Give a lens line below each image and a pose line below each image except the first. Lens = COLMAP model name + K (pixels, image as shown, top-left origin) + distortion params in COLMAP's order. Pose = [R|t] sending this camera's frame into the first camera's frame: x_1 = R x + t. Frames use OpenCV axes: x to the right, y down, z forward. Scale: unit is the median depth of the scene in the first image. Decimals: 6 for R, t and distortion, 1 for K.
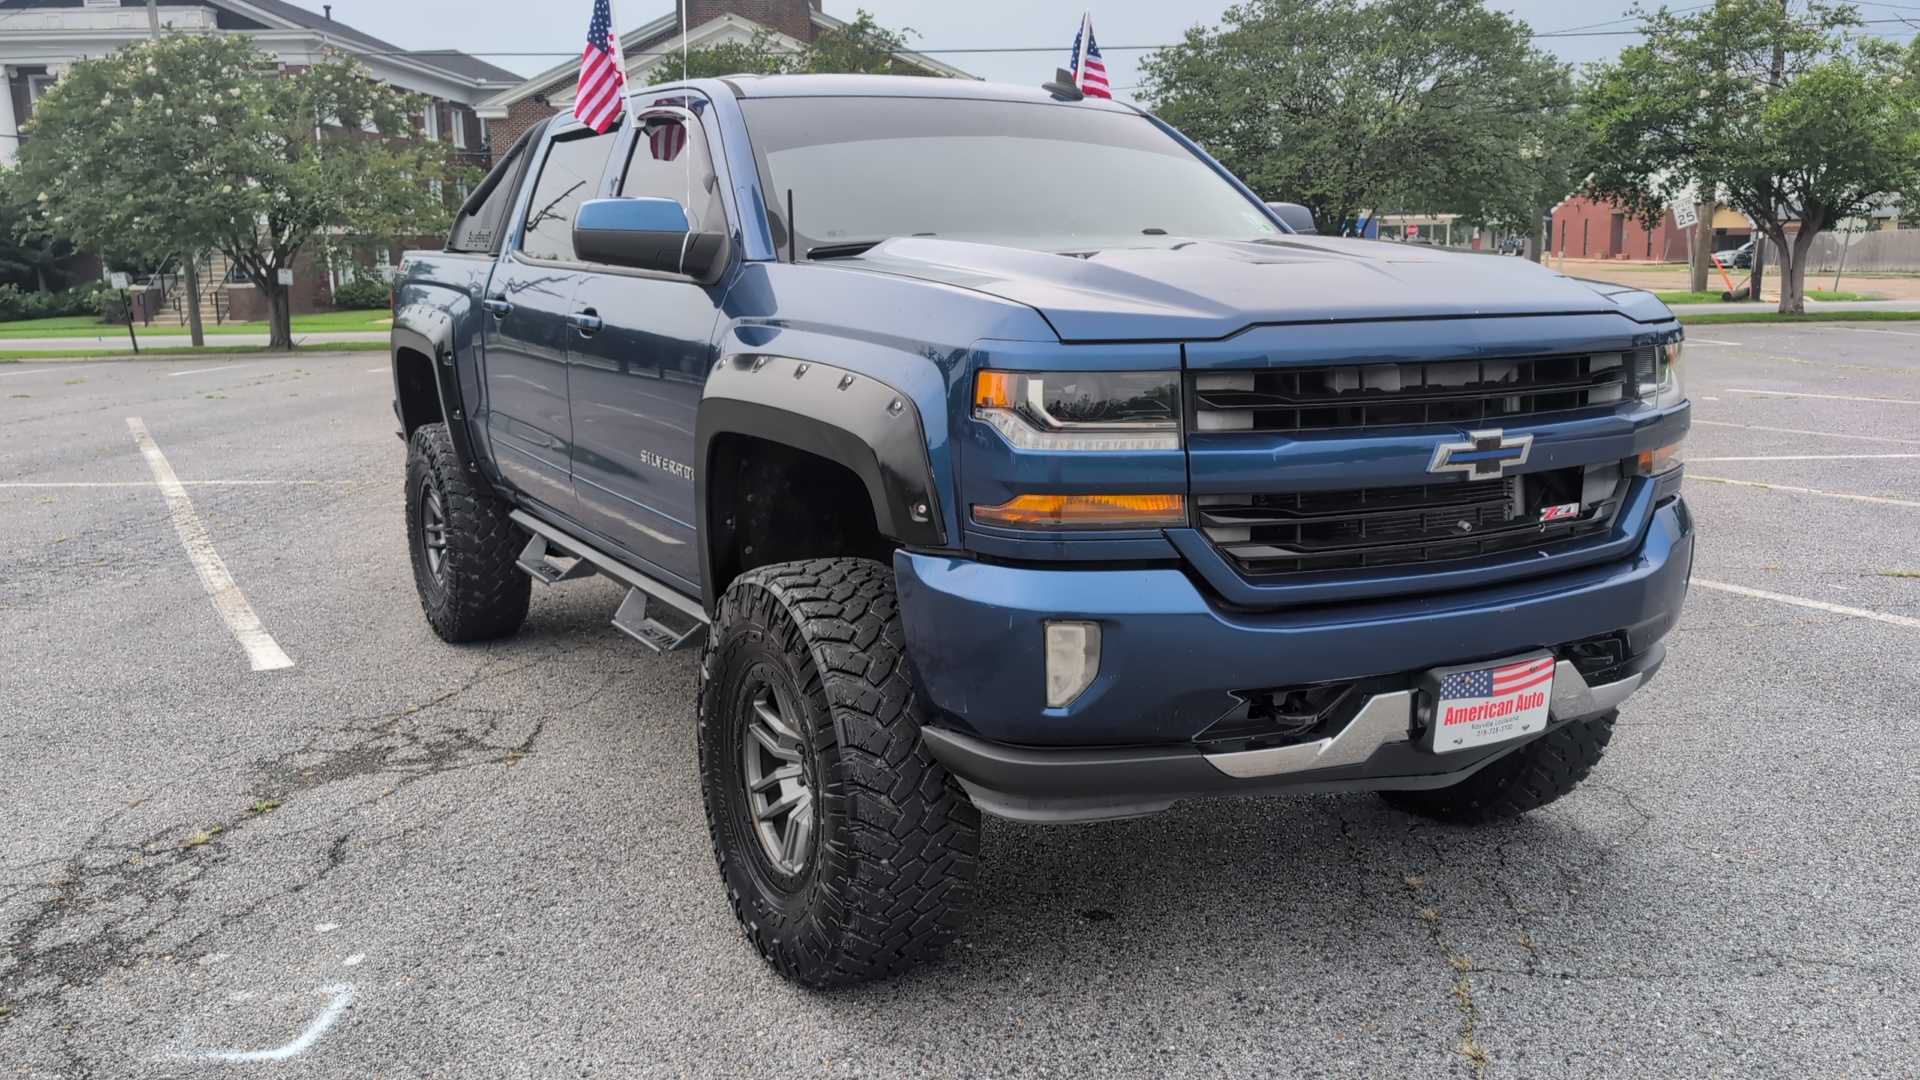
lens RADIAL K [[1636.0, 0, 953.3], [0, 1636.0, 548.1], [0, 0, 1]] dist [0.058918, -0.102269]
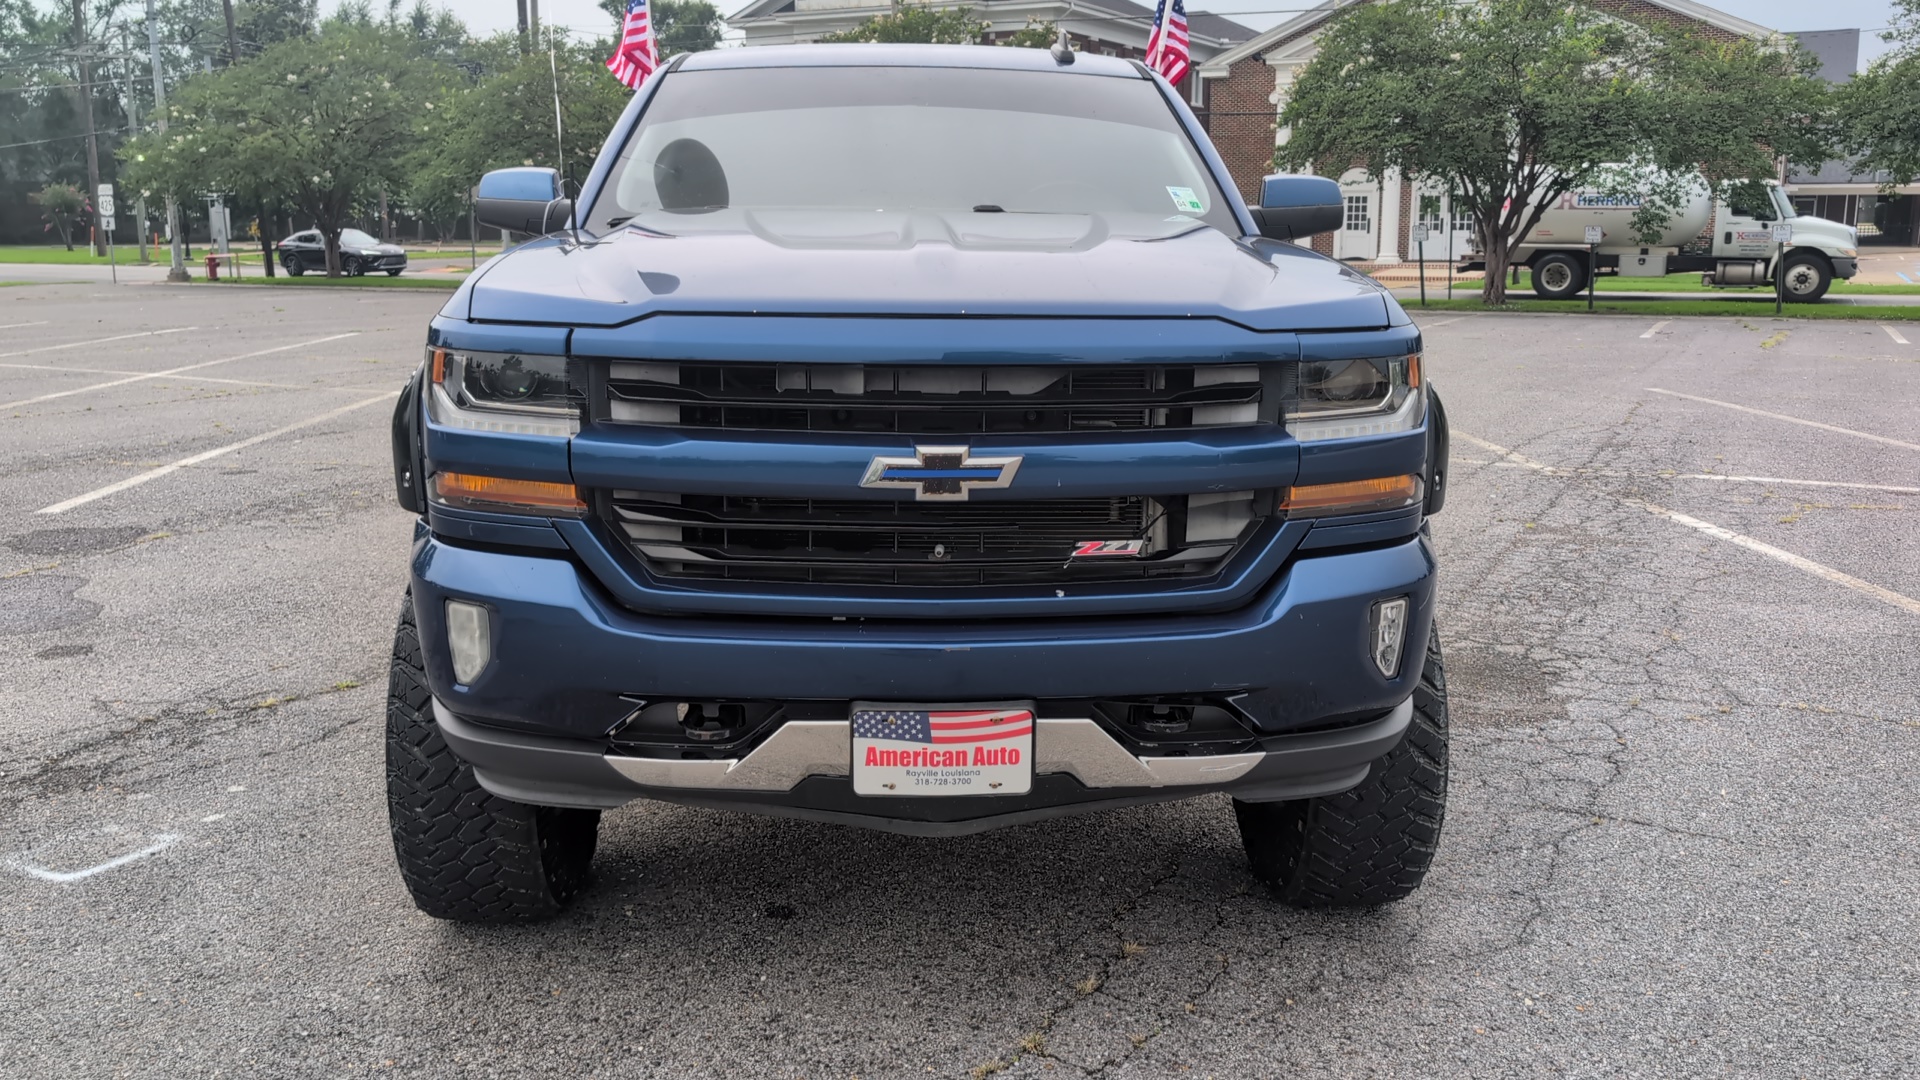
lens RADIAL K [[1636.0, 0, 959.7], [0, 1636.0, 552.7], [0, 0, 1]] dist [0.058918, -0.102269]
pose [[0.892893, 0.107138, -0.437337, 0.725179], [-0.094952, 0.994240, 0.049708, -0.058988], [0.440144, -0.002857, 0.897923, 0.209916]]
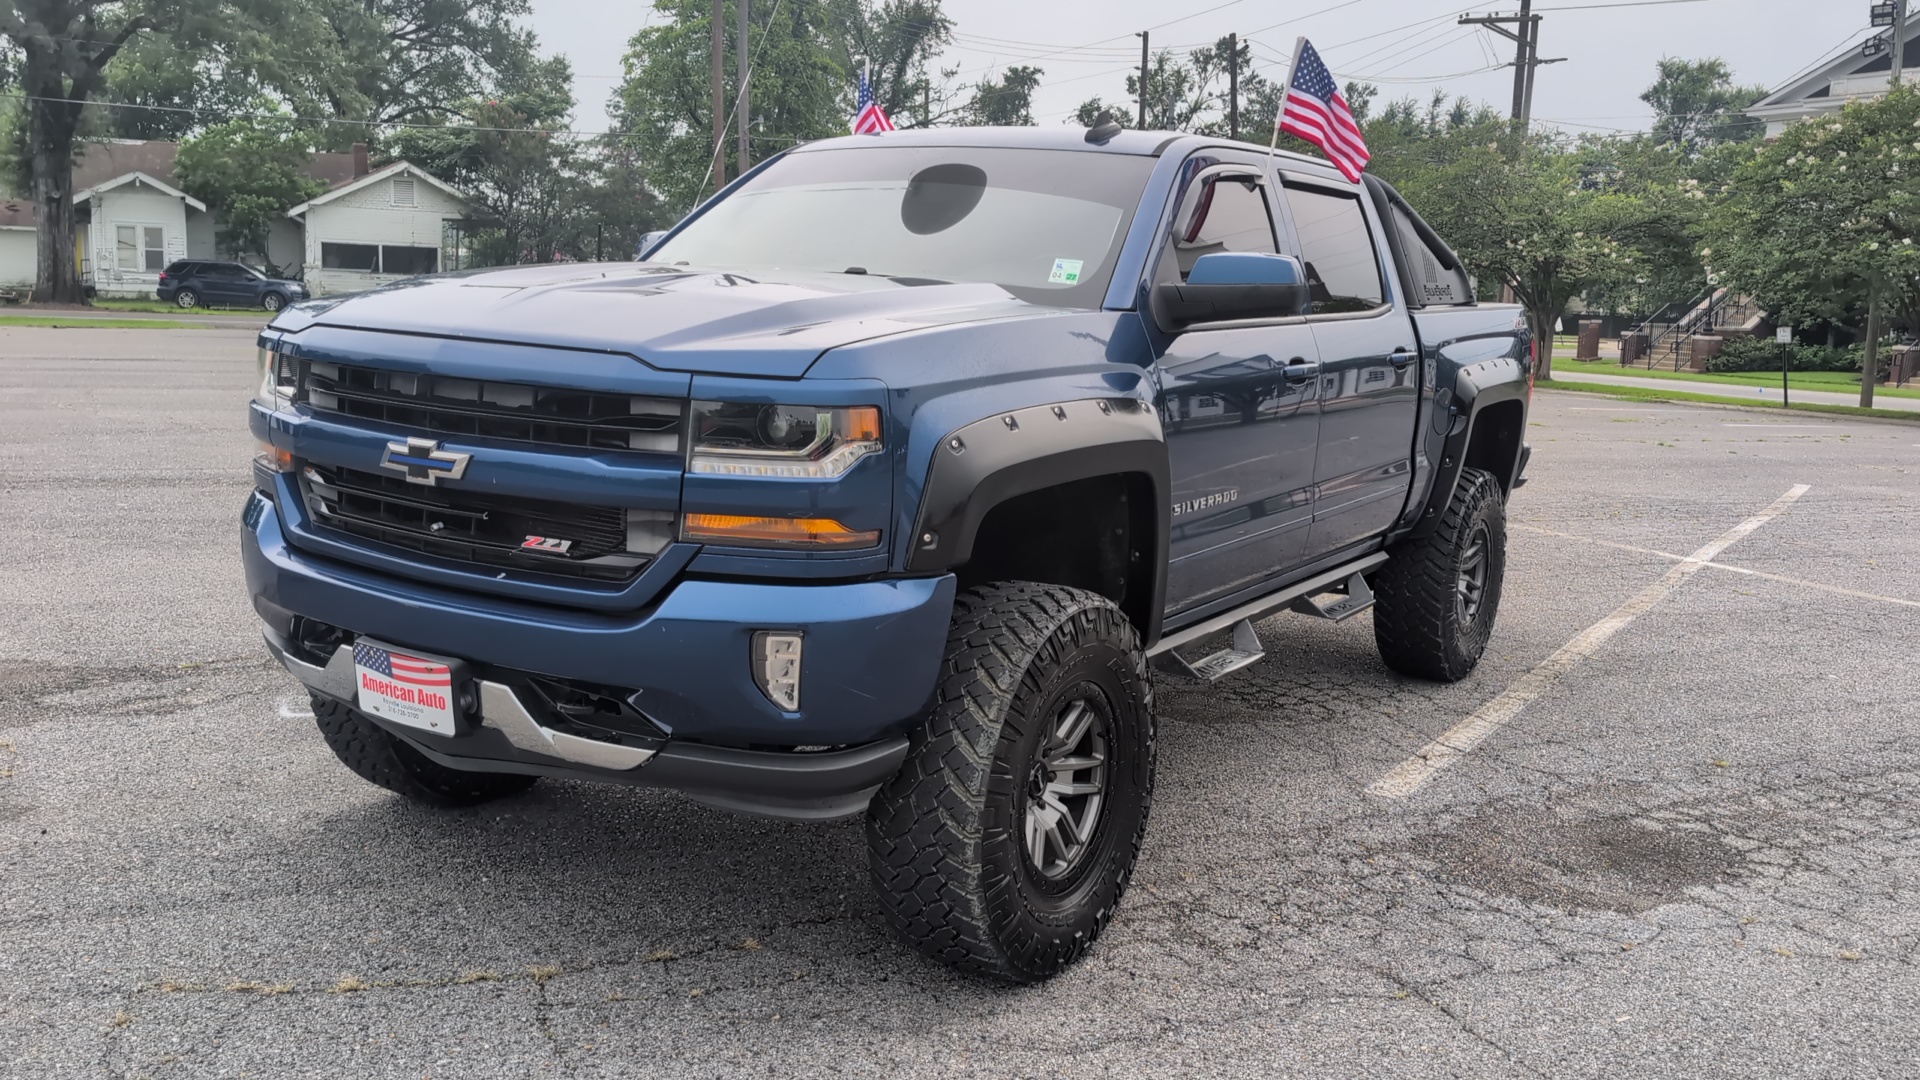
lens RADIAL K [[1636.0, 0, 976.2], [0, 1636.0, 538.9], [0, 0, 1]] dist [0.058918, -0.102269]
pose [[0.464277, 0.172091, -0.868811, 1.462598], [-0.206923, 0.974871, 0.082523, -0.174230], [0.861179, 0.141464, 0.488219, 0.791364]]
